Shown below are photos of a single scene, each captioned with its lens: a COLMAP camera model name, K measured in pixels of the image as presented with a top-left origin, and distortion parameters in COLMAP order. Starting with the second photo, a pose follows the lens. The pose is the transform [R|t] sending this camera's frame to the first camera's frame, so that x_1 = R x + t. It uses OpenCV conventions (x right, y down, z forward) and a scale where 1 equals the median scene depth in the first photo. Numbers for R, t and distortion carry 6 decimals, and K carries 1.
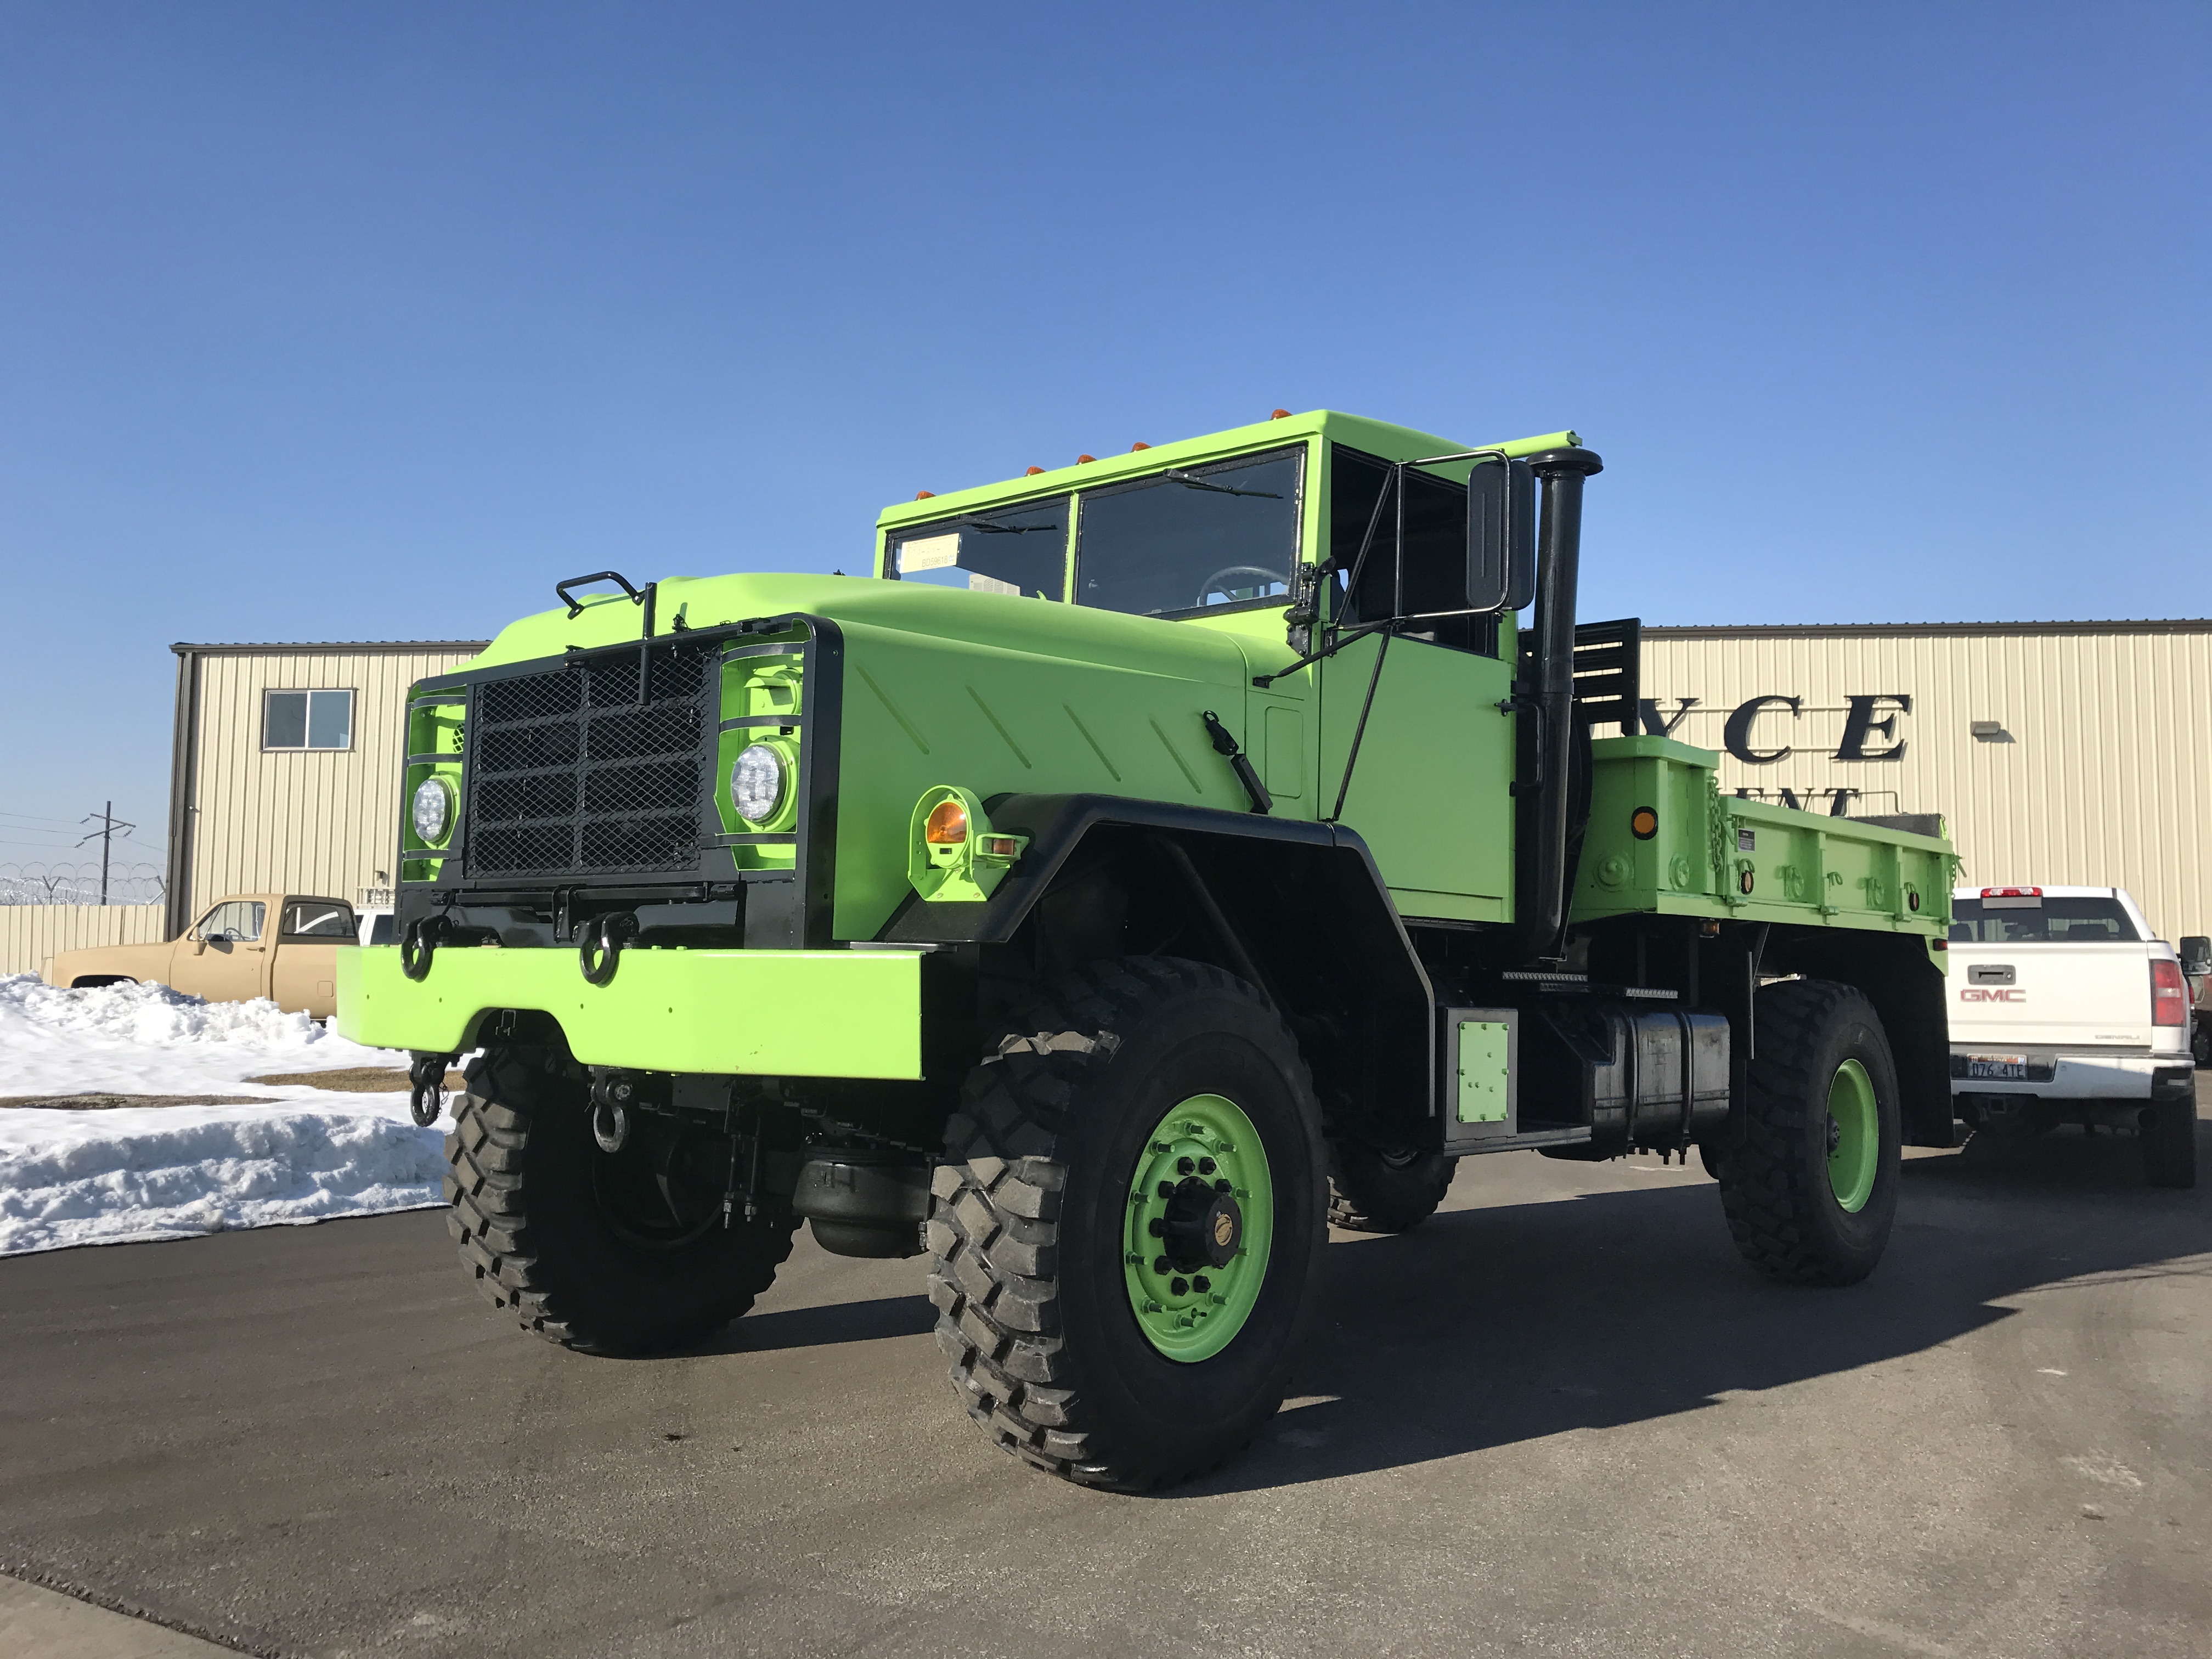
lens RADIAL K [[1785.6, 0, 1086.1], [0, 1785.6, 835.7], [0, 0, 1]] dist [0.042804, -0.043784]
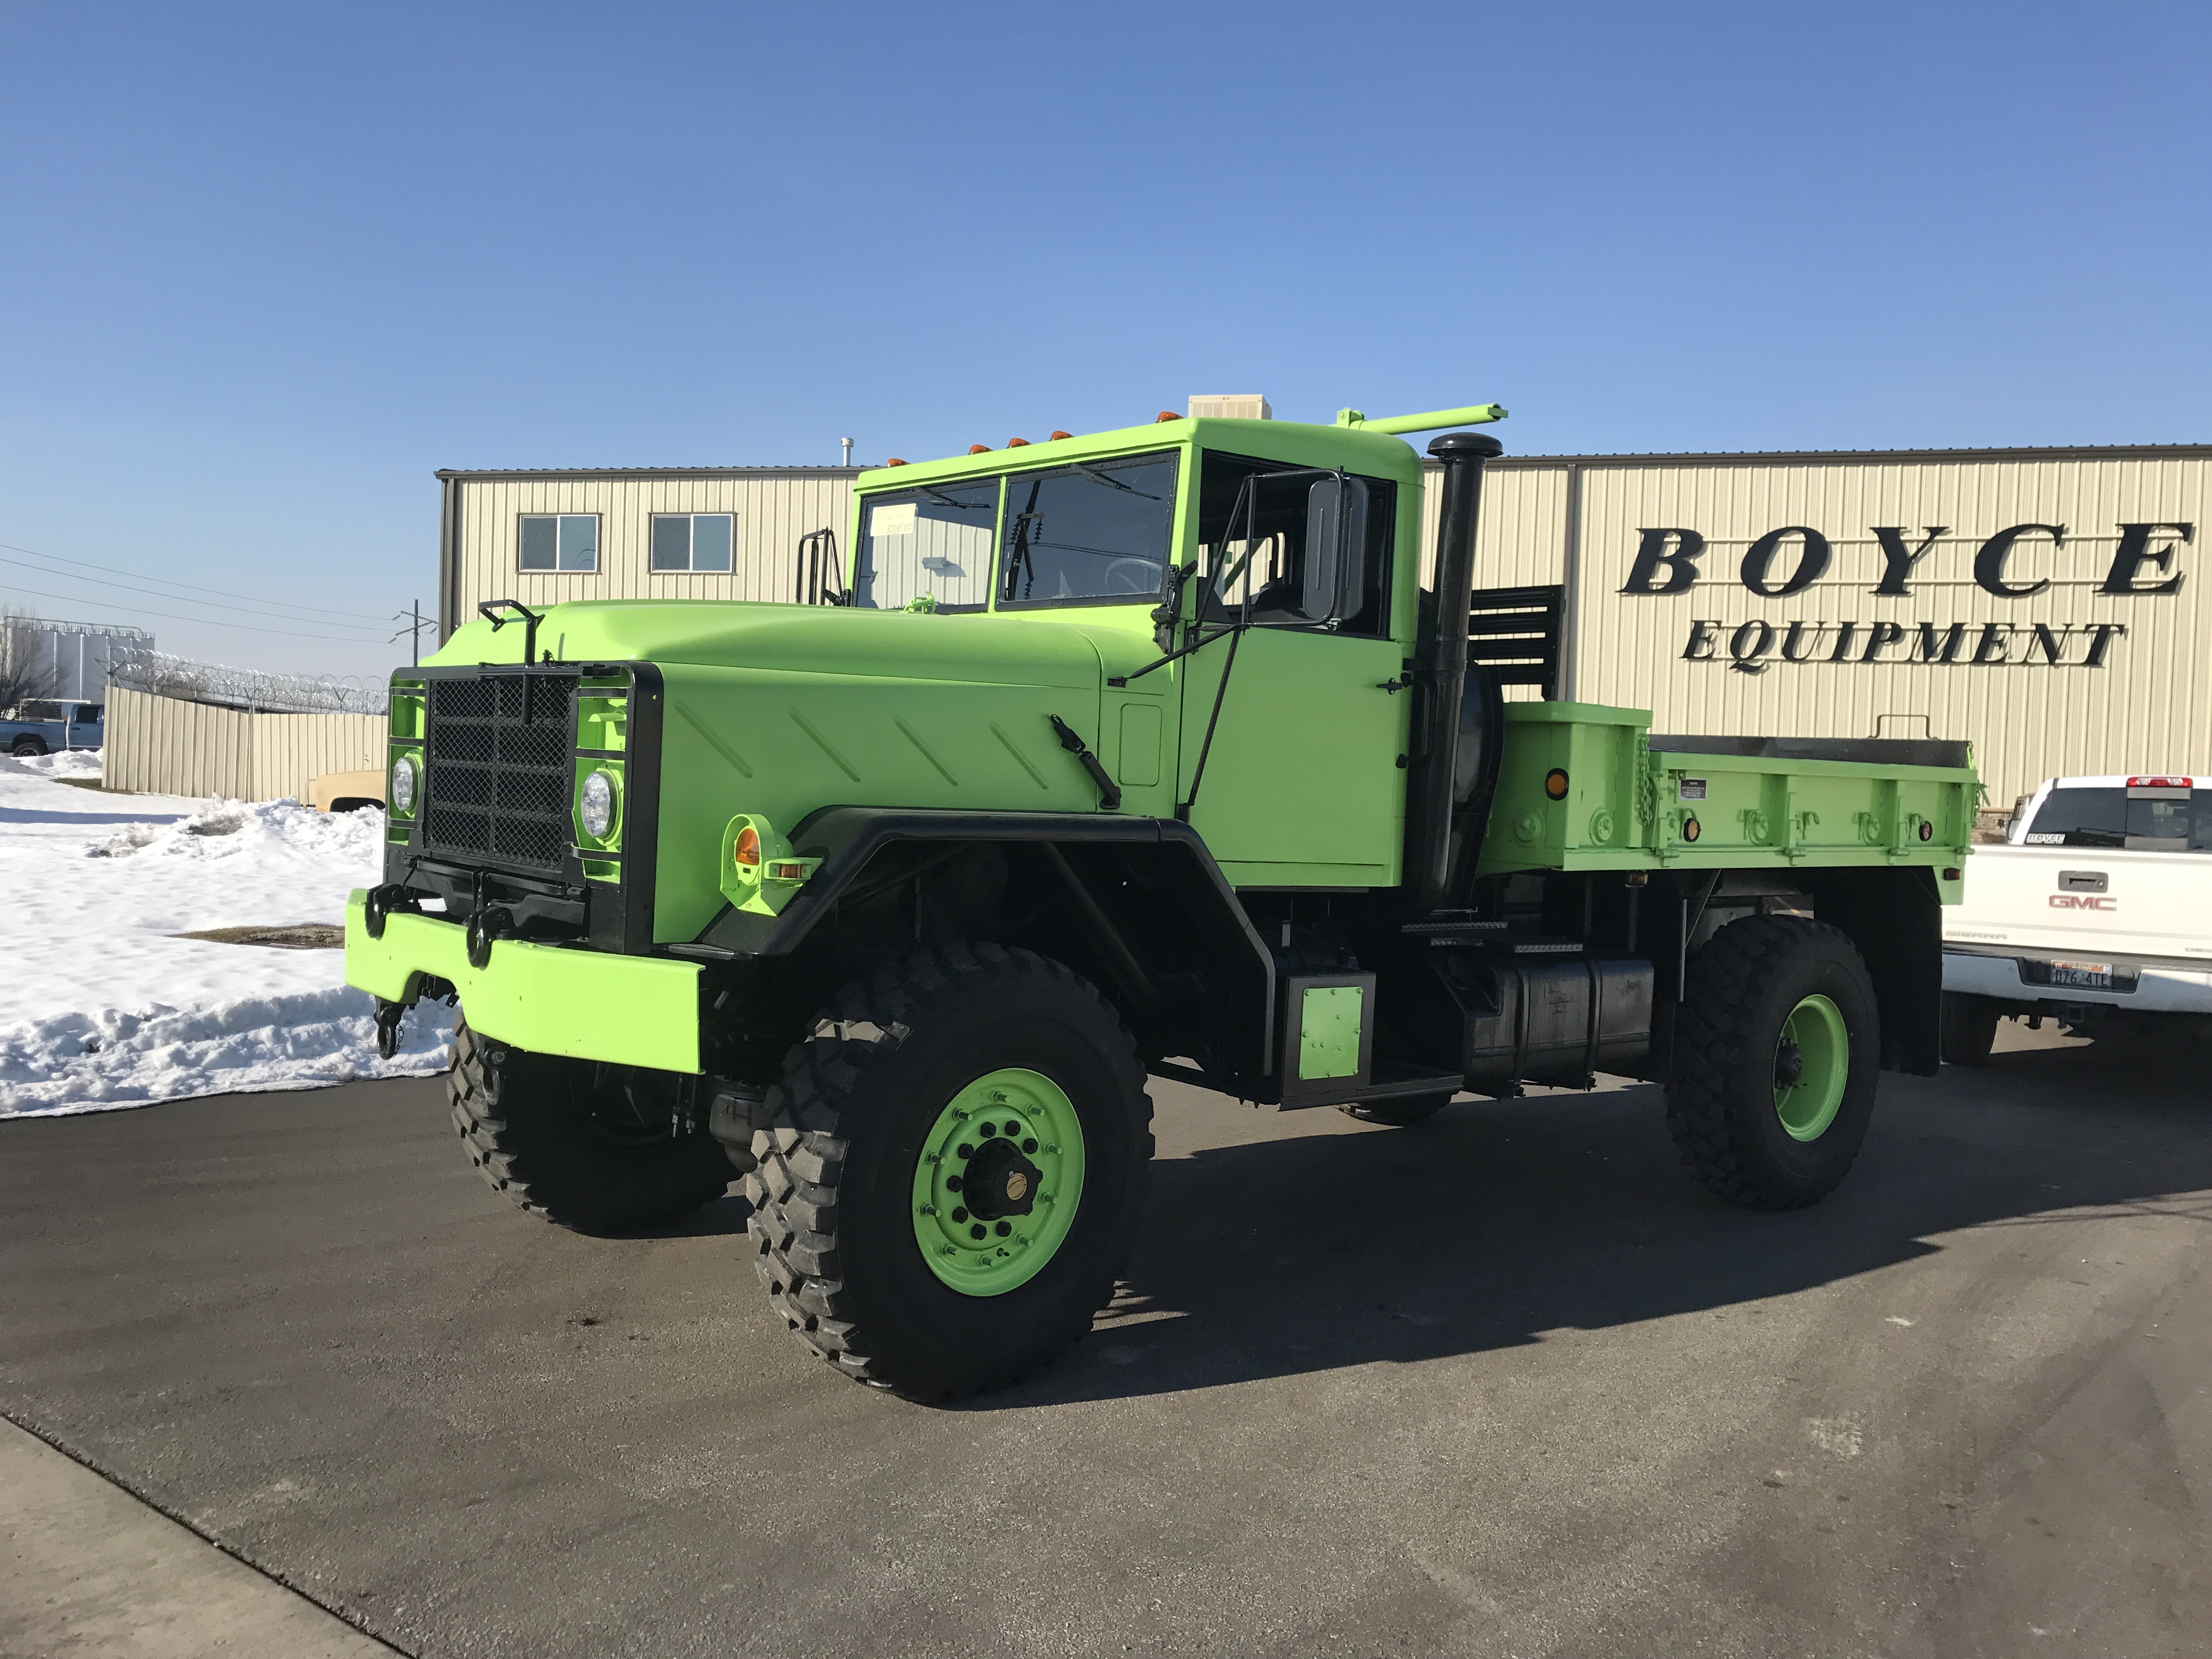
lens RADIAL K [[1785.6, 0, 1086.7], [0, 1785.6, 835.1], [0, 0, 1]] dist [0.042804, -0.043784]
pose [[0.989359, 0.026428, -0.143077, 0.217618], [-0.010532, 0.993793, 0.110743, -0.103551], [0.145115, -0.108058, 0.983496, -0.080154]]
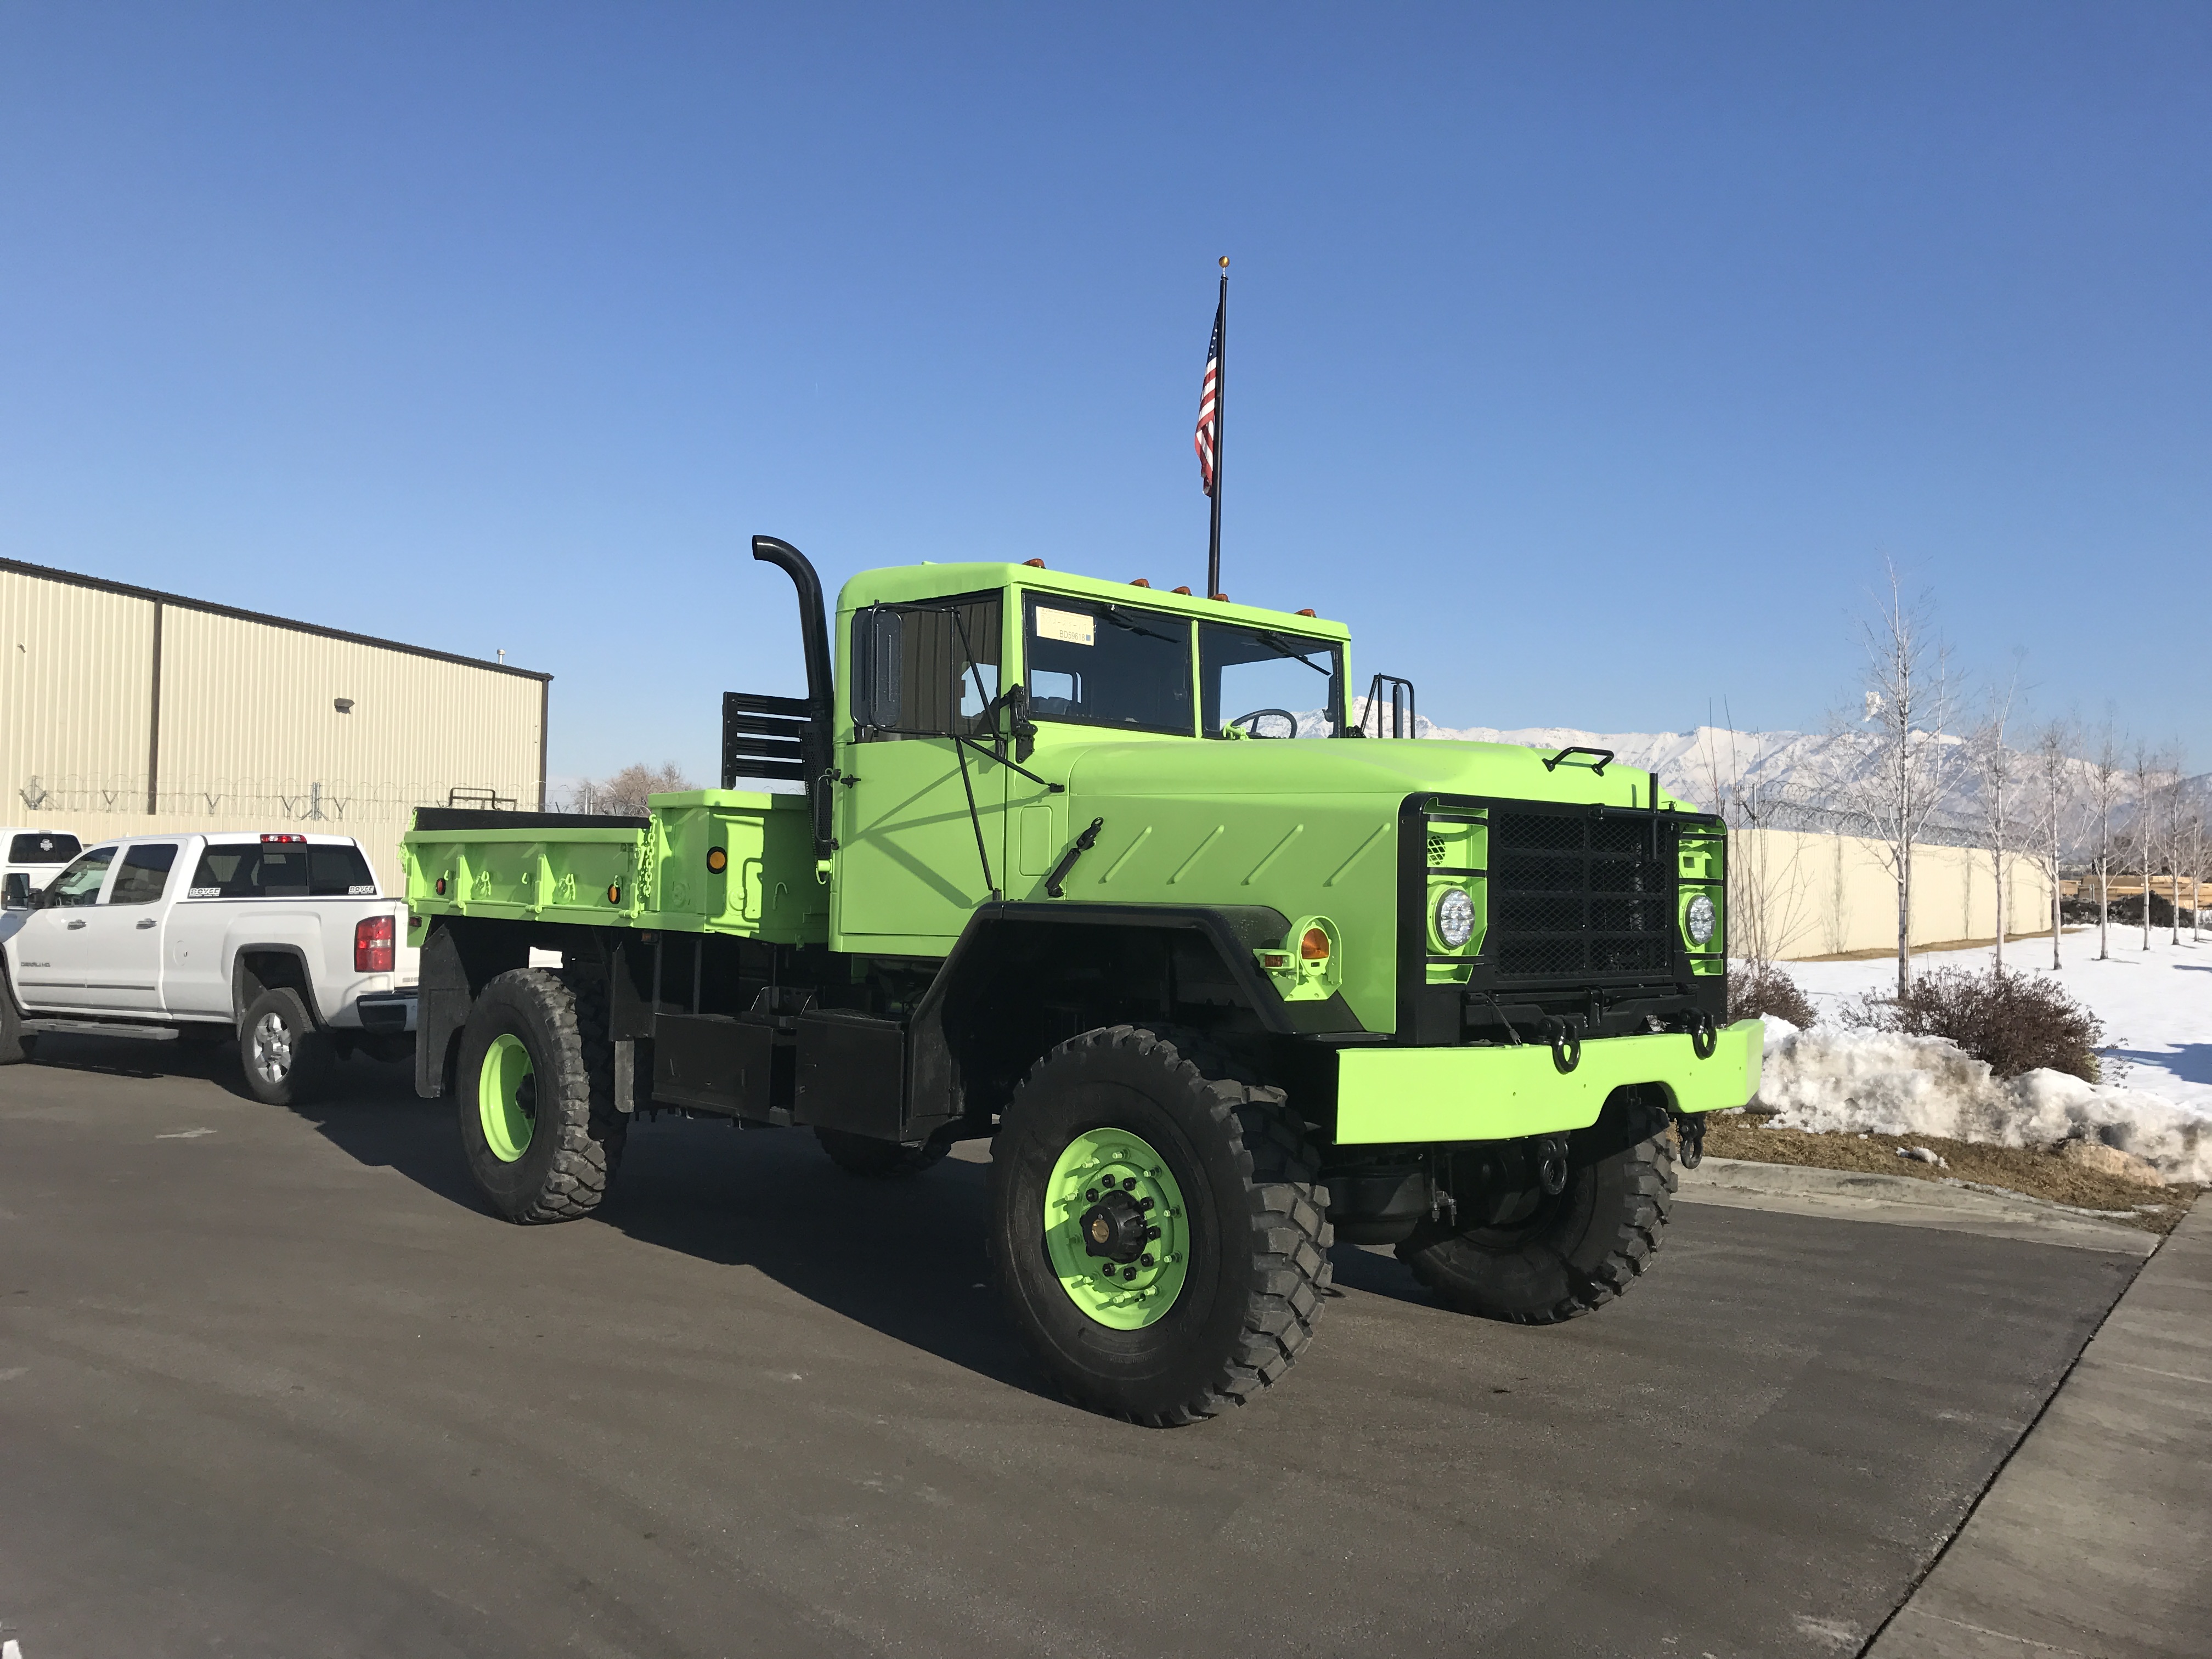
lens RADIAL K [[1785.6, 0, 1086.0], [0, 1785.6, 817.1], [0, 0, 1]] dist [0.042804, -0.043784]
pose [[0.110884, 0.019752, 0.993637, -1.324024], [-0.091426, 0.995766, -0.009592, -0.040201], [-0.989619, -0.089781, 0.112220, 0.990925]]
